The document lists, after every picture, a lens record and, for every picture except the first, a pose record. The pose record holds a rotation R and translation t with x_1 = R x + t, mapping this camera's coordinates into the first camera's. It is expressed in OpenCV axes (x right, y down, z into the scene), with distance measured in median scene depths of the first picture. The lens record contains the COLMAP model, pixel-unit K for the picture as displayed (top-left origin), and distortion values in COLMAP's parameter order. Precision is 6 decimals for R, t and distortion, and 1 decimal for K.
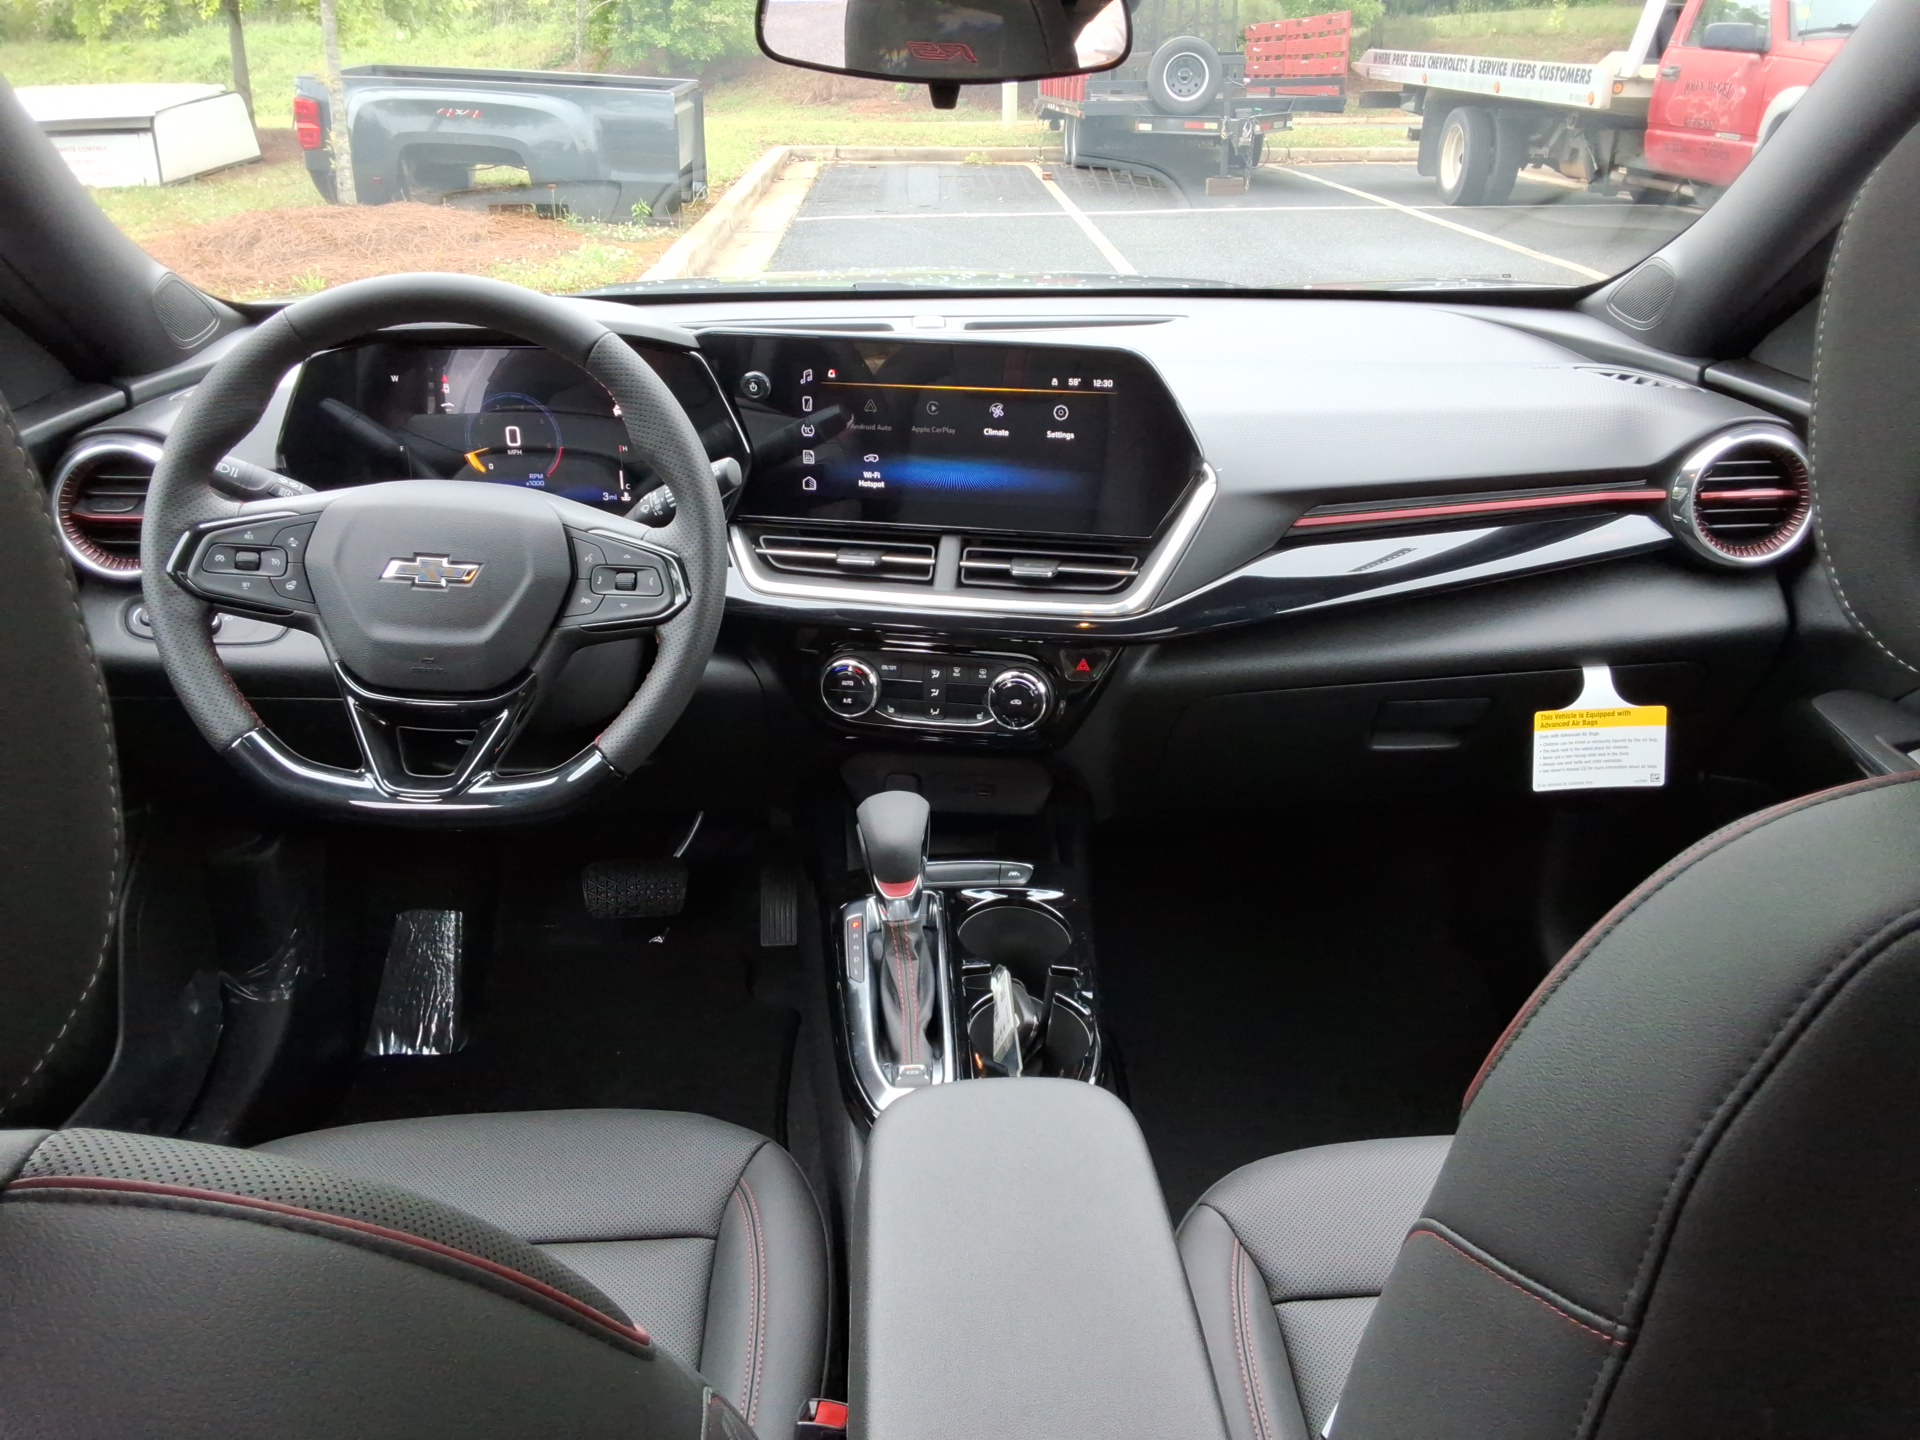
lens RADIAL K [[1595.5, 0, 975.6], [0, 1595.5, 710.0], [0, 0, 1]] dist [0.098376, -0.156996]
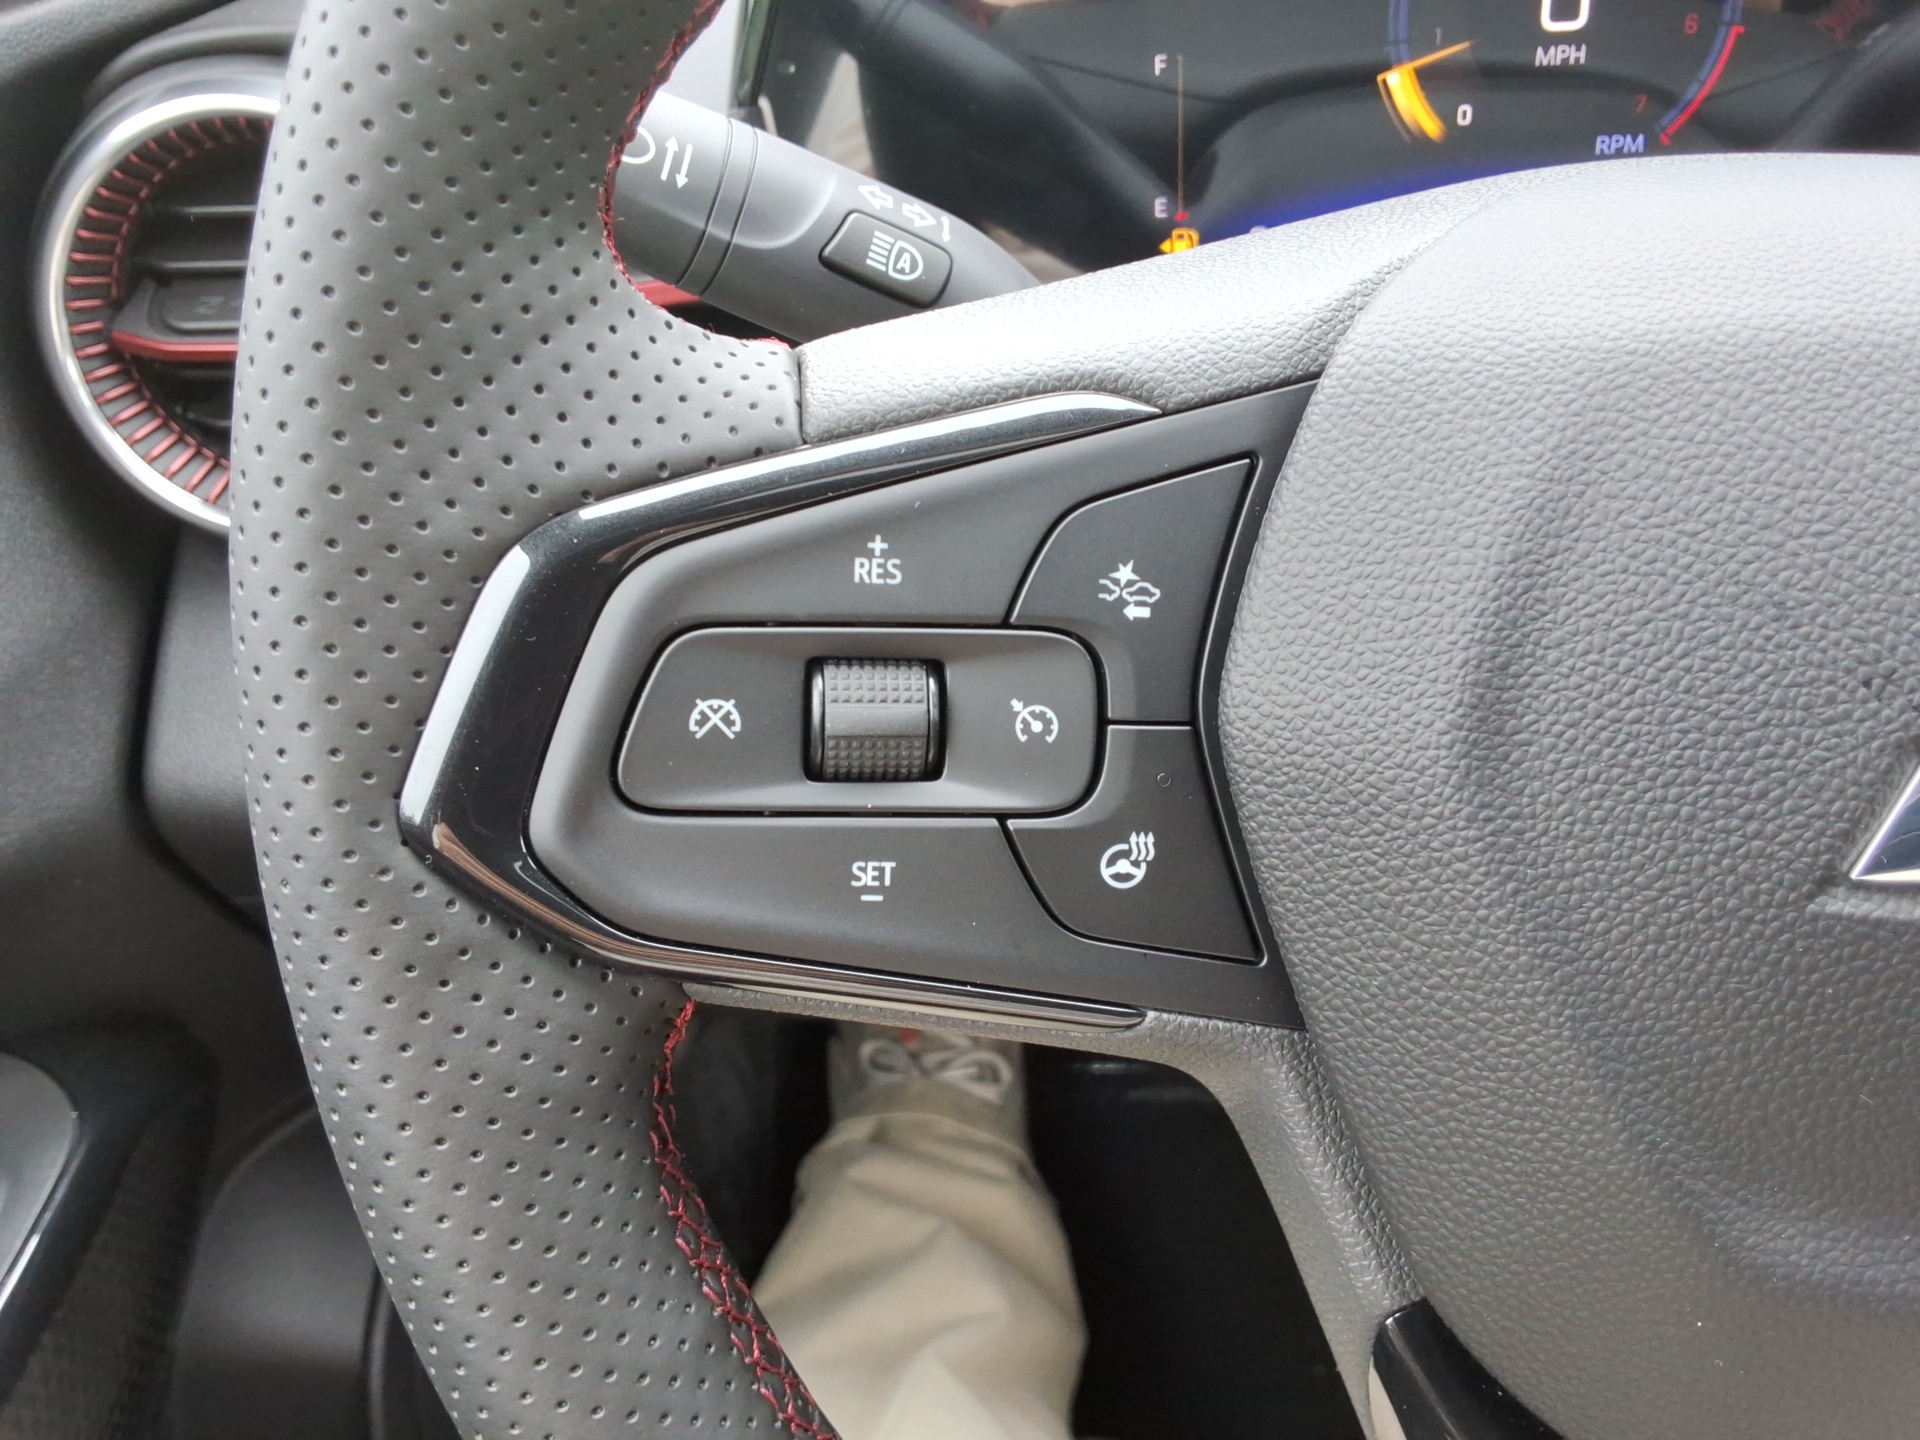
lens RADIAL K [[1566.6, 0, 960.0], [0, 1566.6, 720.0], [0, 0, 1]] dist [0.161429, -0.286169]
pose [[0.988465, 0.011747, -0.150991, -0.346575], [0.015298, 0.984143, 0.176718, -0.099306], [0.150672, -0.176990, 0.972611, 0.704166]]
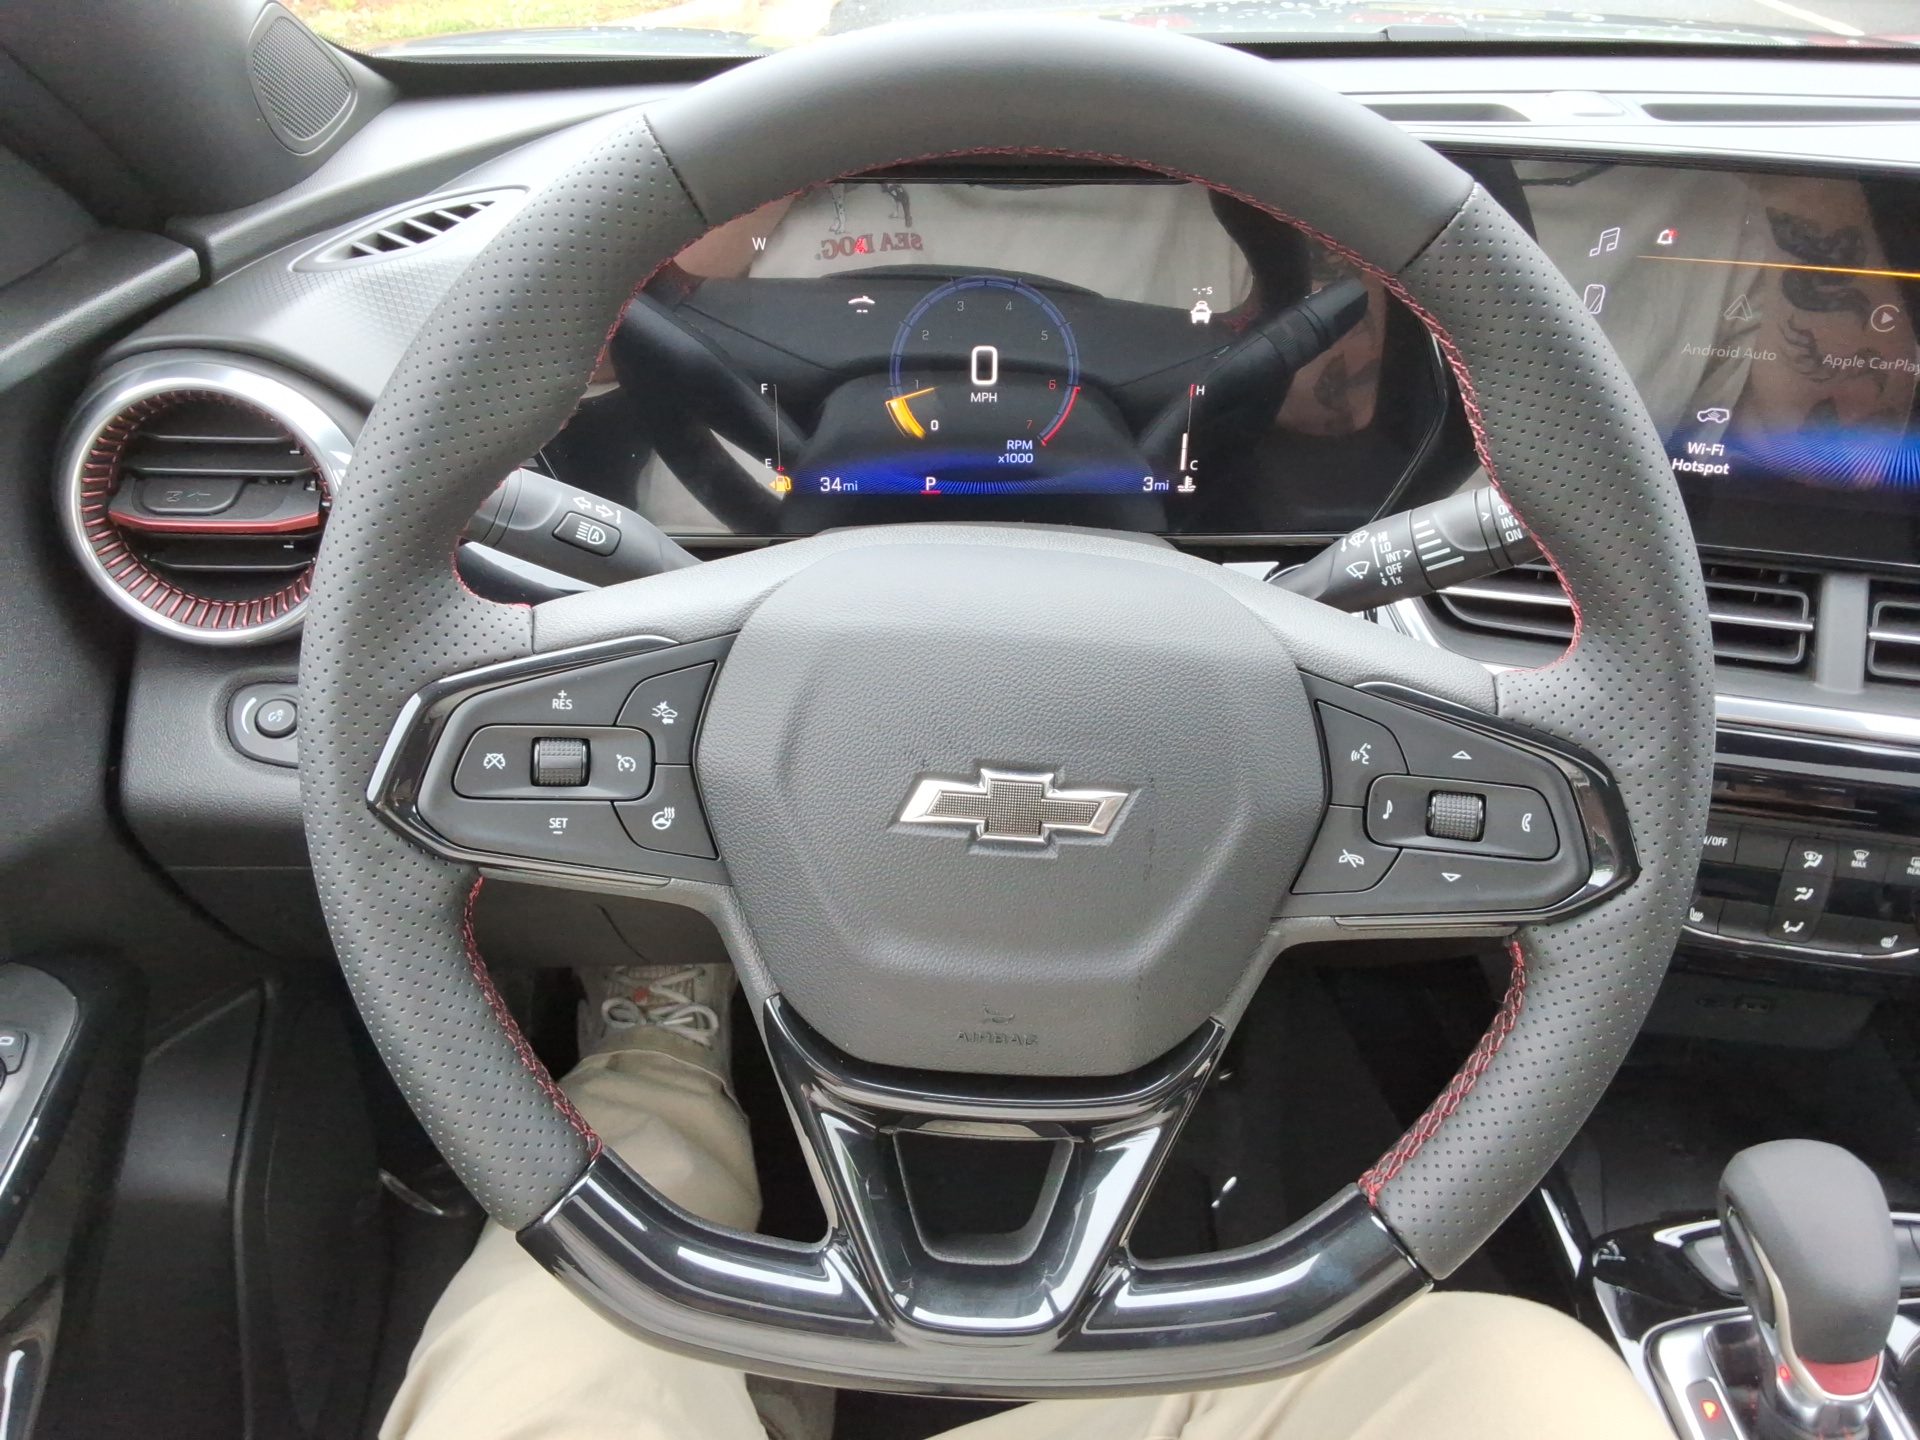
lens RADIAL K [[1566.6, 0, 960.0], [0, 1566.6, 720.0], [0, 0, 1]] dist [0.161429, -0.286169]
pose [[0.999545, 0.024146, -0.018066, -0.284048], [-0.021025, 0.987451, 0.156519, -0.138609], [0.021619, -0.156068, 0.987510, 0.506463]]
